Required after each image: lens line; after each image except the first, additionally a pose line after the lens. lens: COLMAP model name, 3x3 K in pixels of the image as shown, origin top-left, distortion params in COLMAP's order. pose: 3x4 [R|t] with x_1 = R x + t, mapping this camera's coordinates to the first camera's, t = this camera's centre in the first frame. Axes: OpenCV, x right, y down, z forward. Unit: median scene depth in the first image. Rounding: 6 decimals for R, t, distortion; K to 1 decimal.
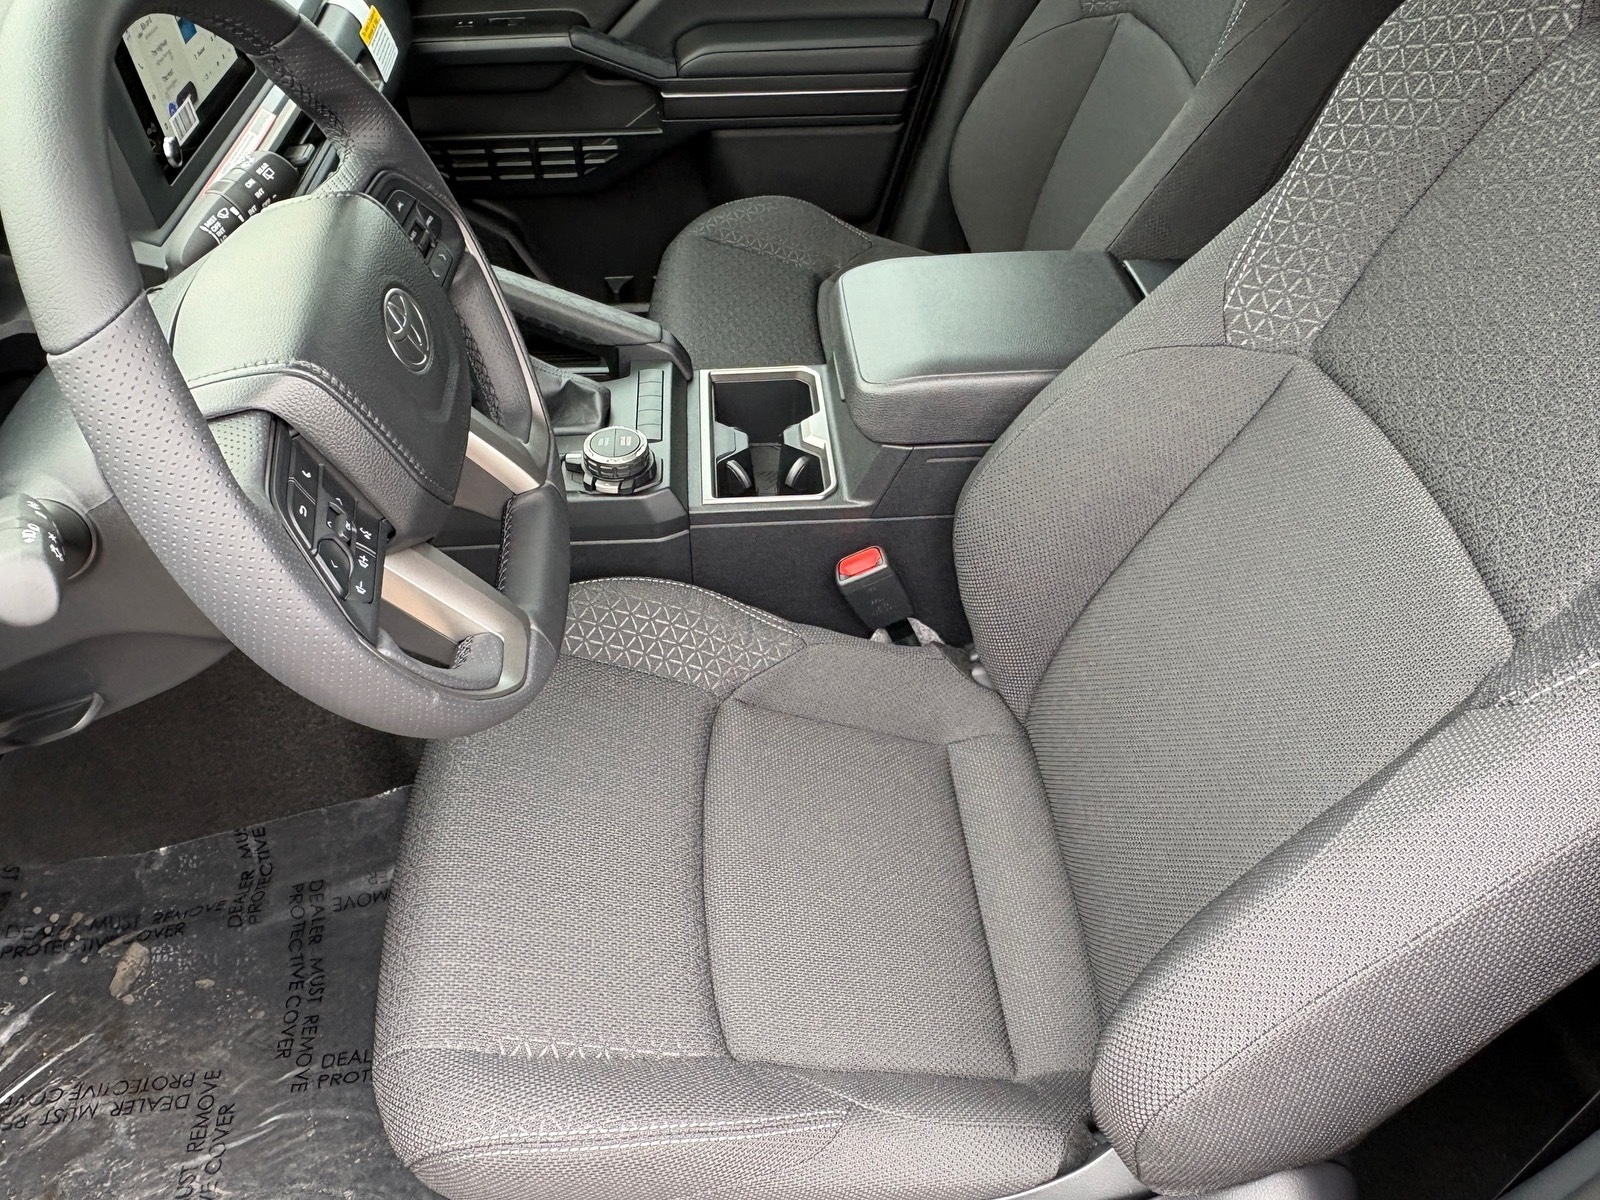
lens RADIAL K [[1208.4, 0, 794.5], [0, 1208.4, 613.0], [0, 0, 1]] dist [-0.003438, -0.008588]
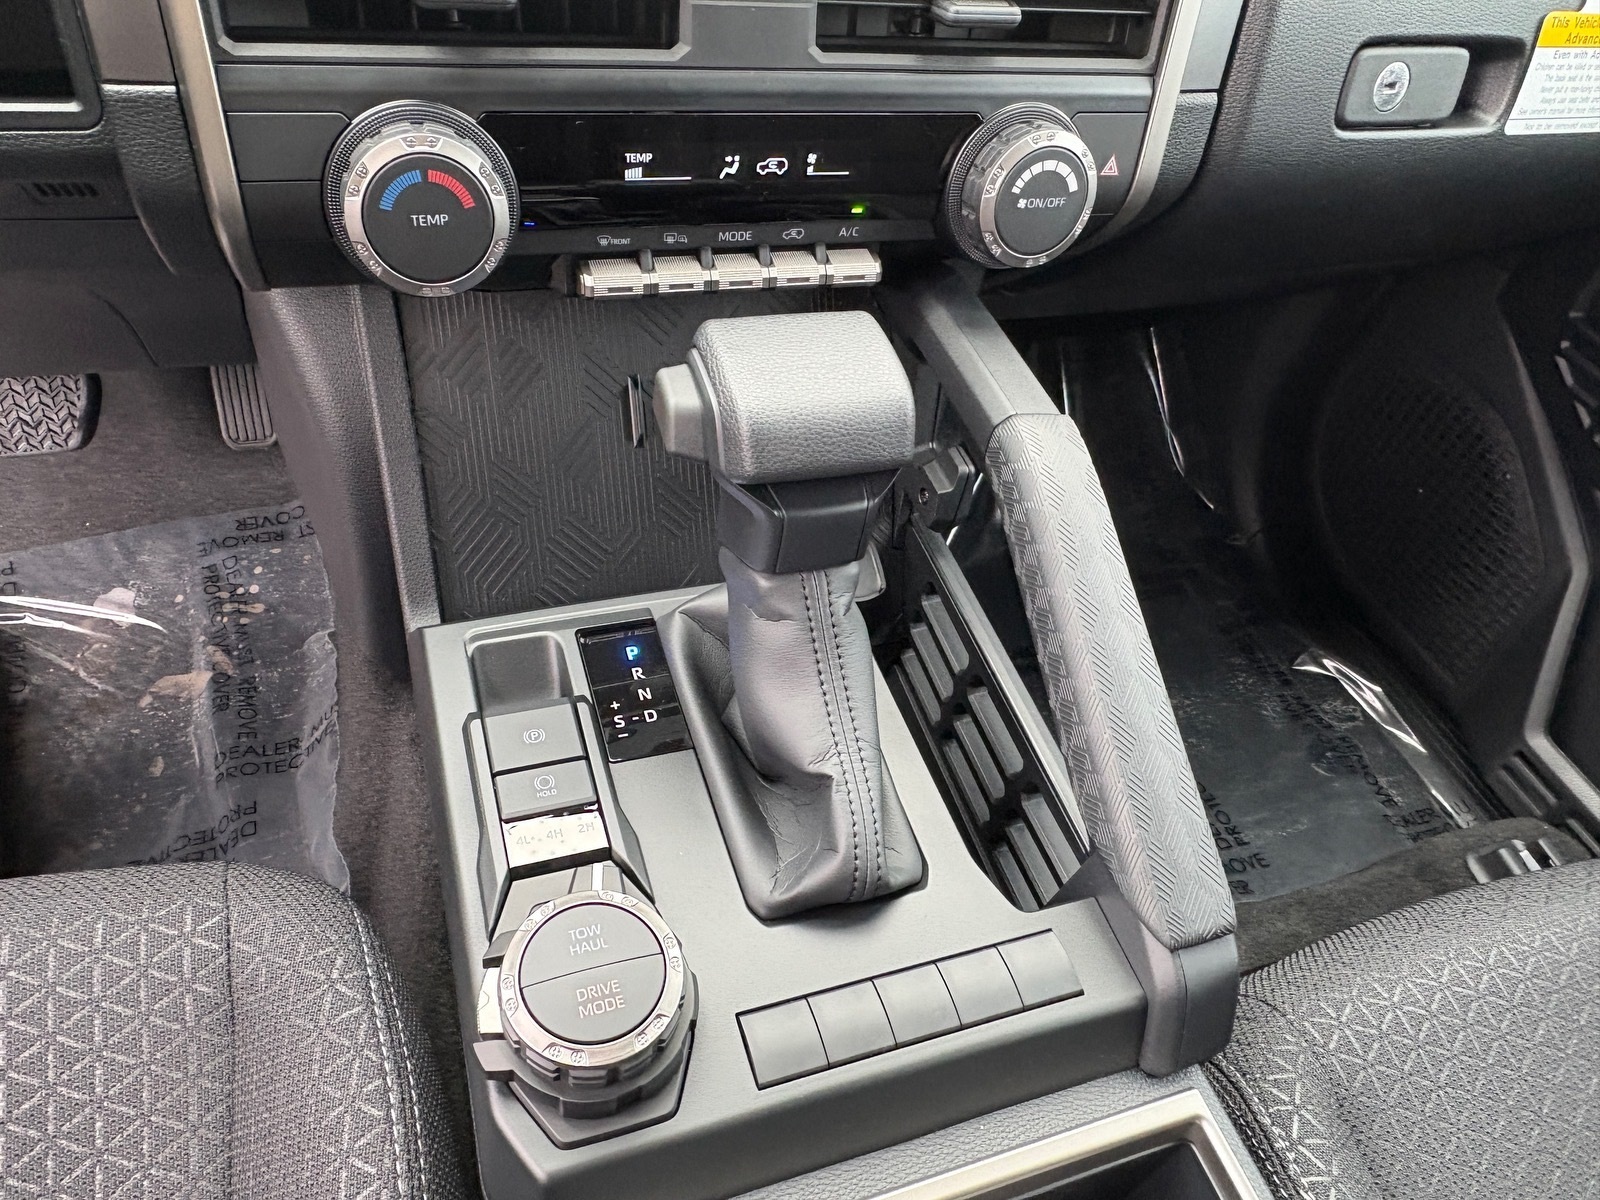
lens RADIAL K [[1060.8, 0, 754.0], [0, 1060.8, 608.9], [0, 0, 1]] dist [-0.001553, -0.000006]
pose [[0.241142, 0.743792, -0.623398, -0.022853], [-0.750309, 0.550300, 0.366343, -0.330103], [0.615539, 0.379400, 0.690773, 0.739510]]
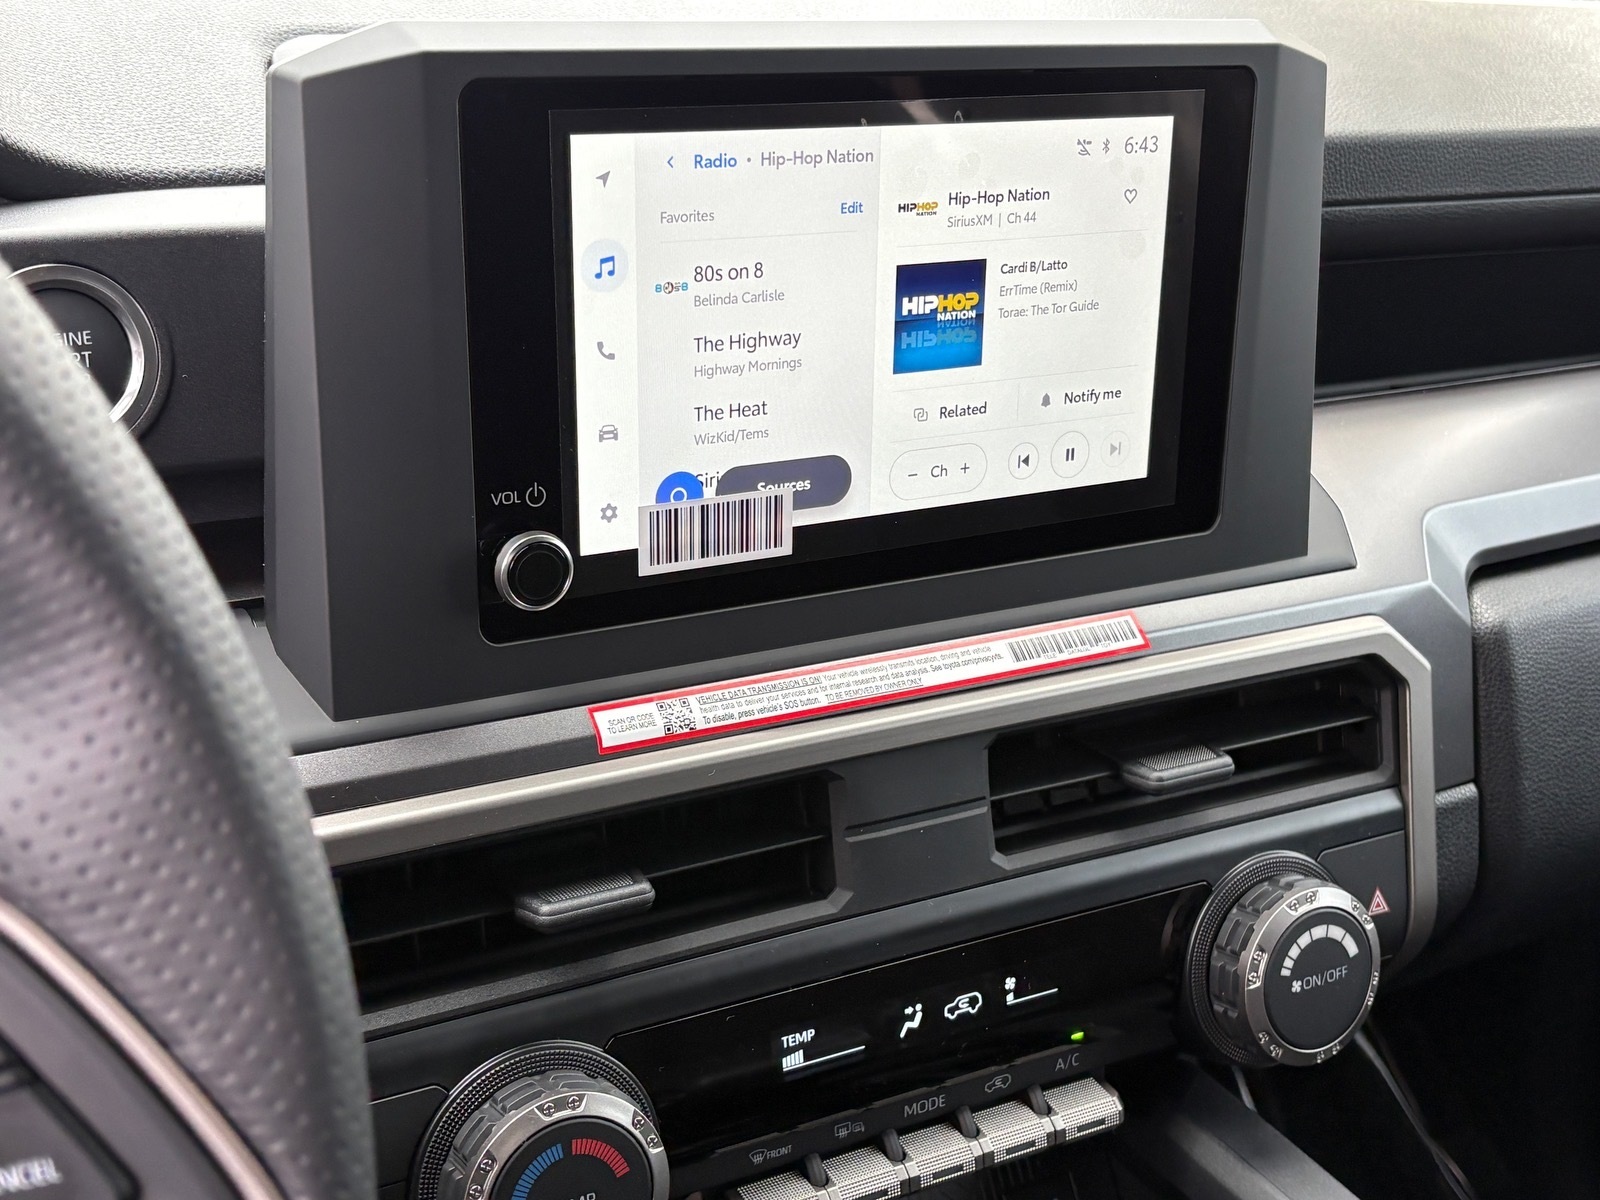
lens RADIAL K [[2012.2, 0, 802.3], [0, 2012.2, 636.8], [0, 0, 1]] dist [0.097769, 0.000000]
pose [[0.447268, 0.358981, -0.819197, -0.000978], [-0.645535, 0.763522, -0.017868, -0.319378], [0.619061, 0.536812, 0.573234, 0.565502]]
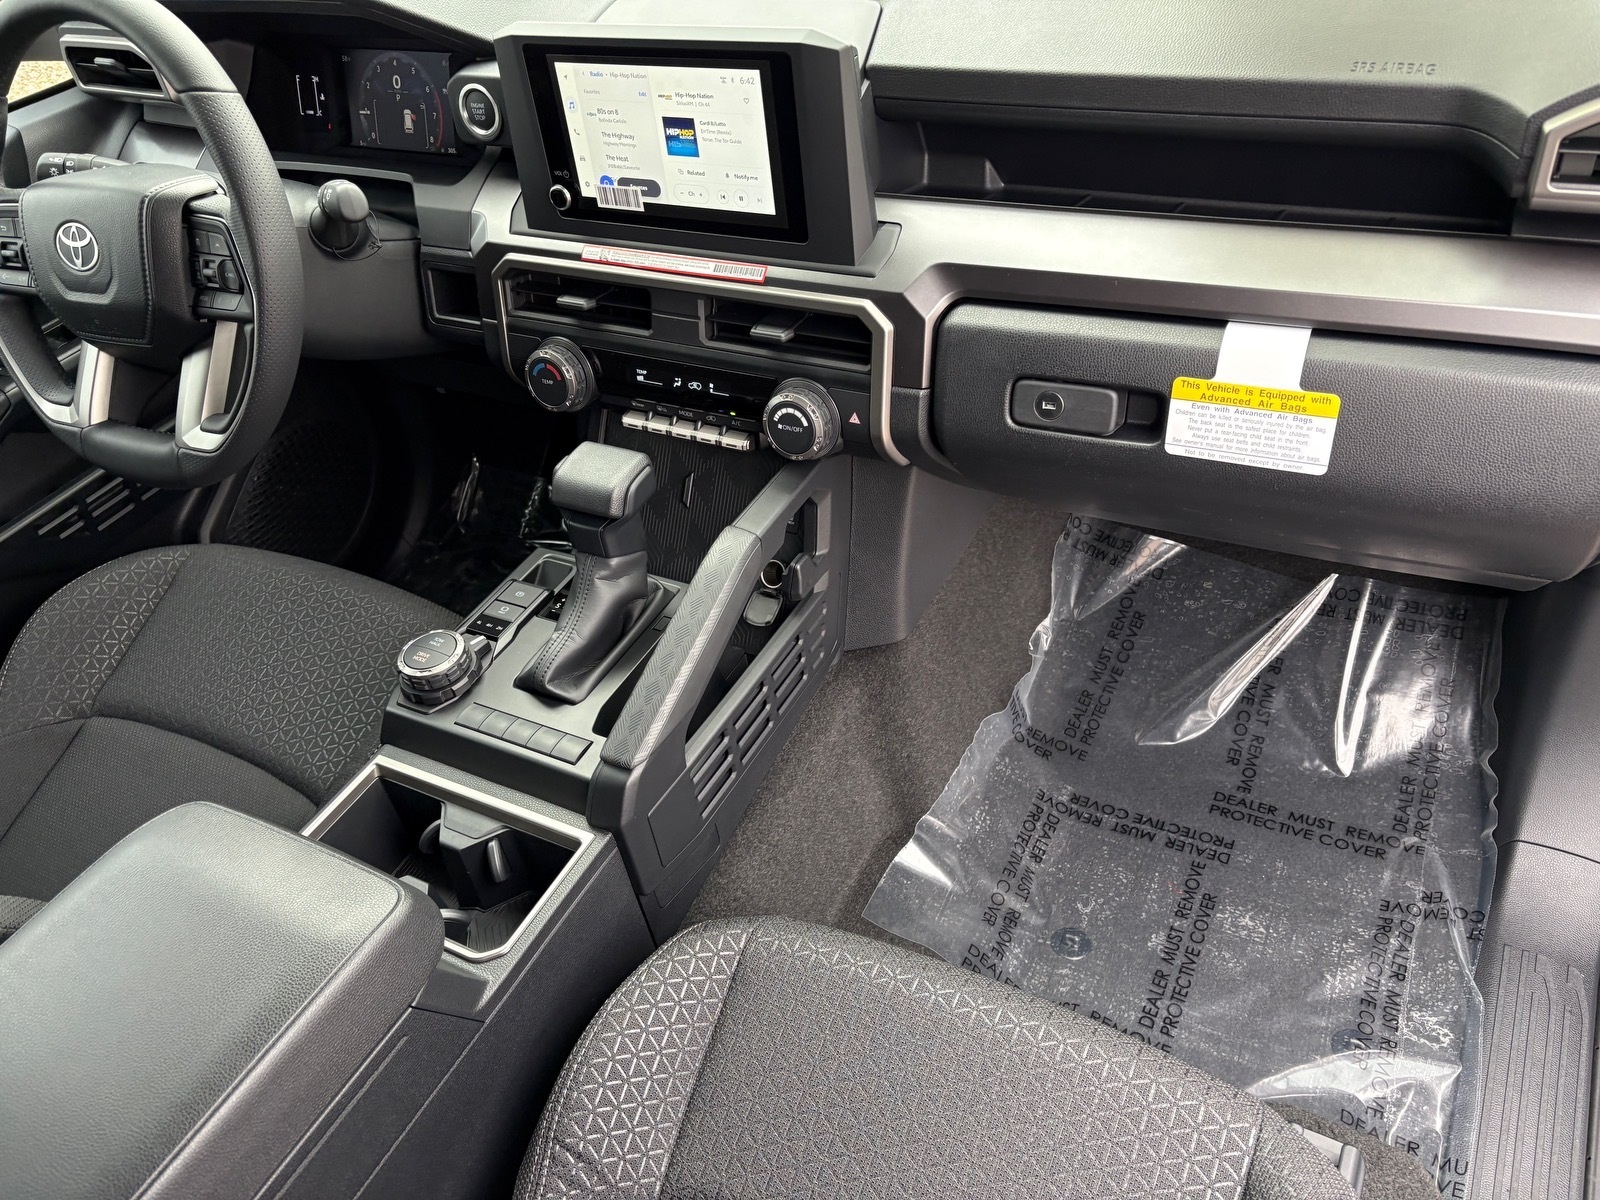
lens RADIAL K [[1281.0, 0, 792.0], [0, 1281.0, 613.6], [0, 0, 1]] dist [0.029732, -0.018185]
pose [[-0.534097, 0.609993, -0.585362, 0.258777], [-0.458710, 0.372518, 0.806731, -1.046227], [0.710159, 0.699384, 0.080849, 1.047297]]
